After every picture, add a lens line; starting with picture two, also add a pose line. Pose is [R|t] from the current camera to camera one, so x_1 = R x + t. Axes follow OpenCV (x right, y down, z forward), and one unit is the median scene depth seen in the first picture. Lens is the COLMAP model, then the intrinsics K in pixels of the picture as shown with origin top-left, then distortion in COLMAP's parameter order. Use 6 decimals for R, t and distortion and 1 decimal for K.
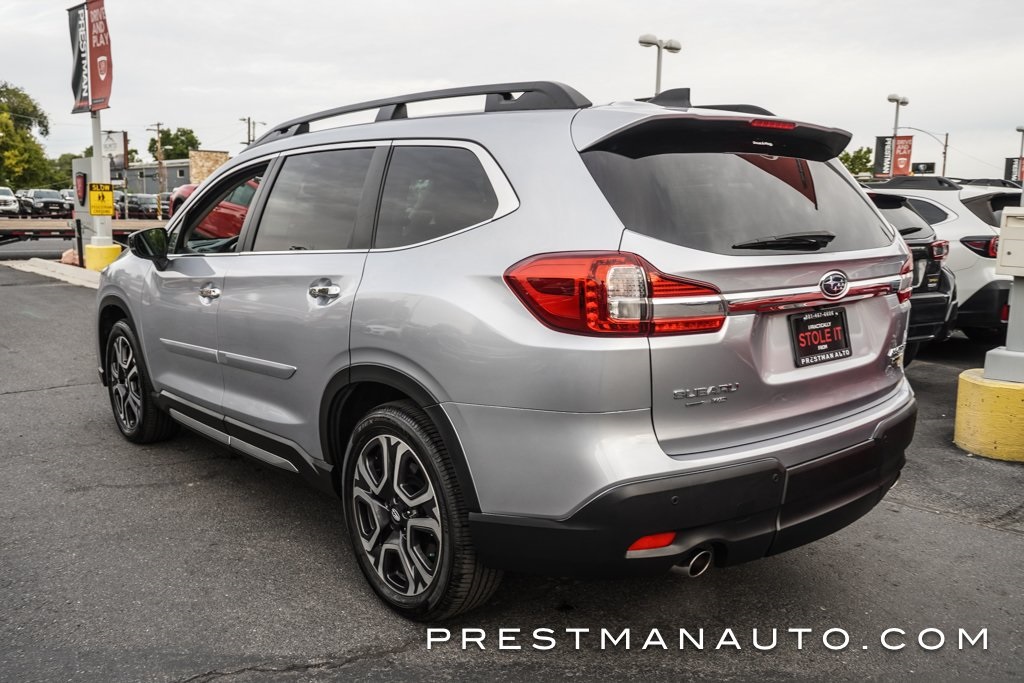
lens RADIAL K [[890.8, 0, 508.7], [0, 890.8, 345.3], [0, 0, 1]] dist [-0.051784, 0.009530]
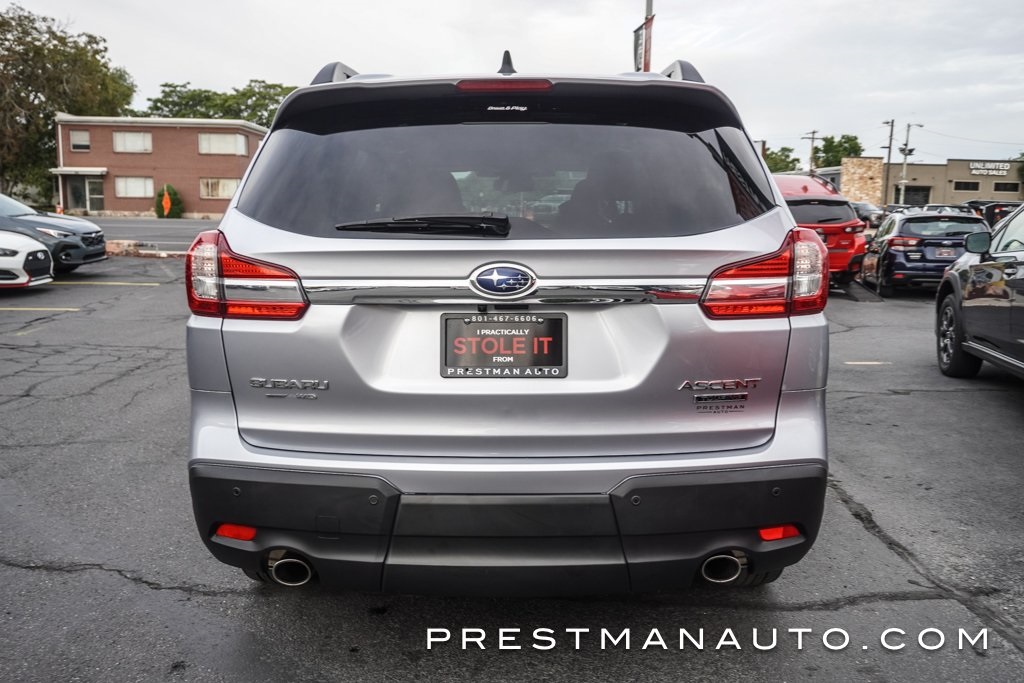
lens RADIAL K [[885.6, 0, 508.5], [0, 885.6, 346.8], [0, 0, 1]] dist [0.005896, 0.000709]
pose [[0.755453, 0.097160, -0.647958, 0.963014], [-0.102224, 0.994312, 0.029913, -0.036720], [0.647179, 0.043639, 0.761088, 0.436937]]
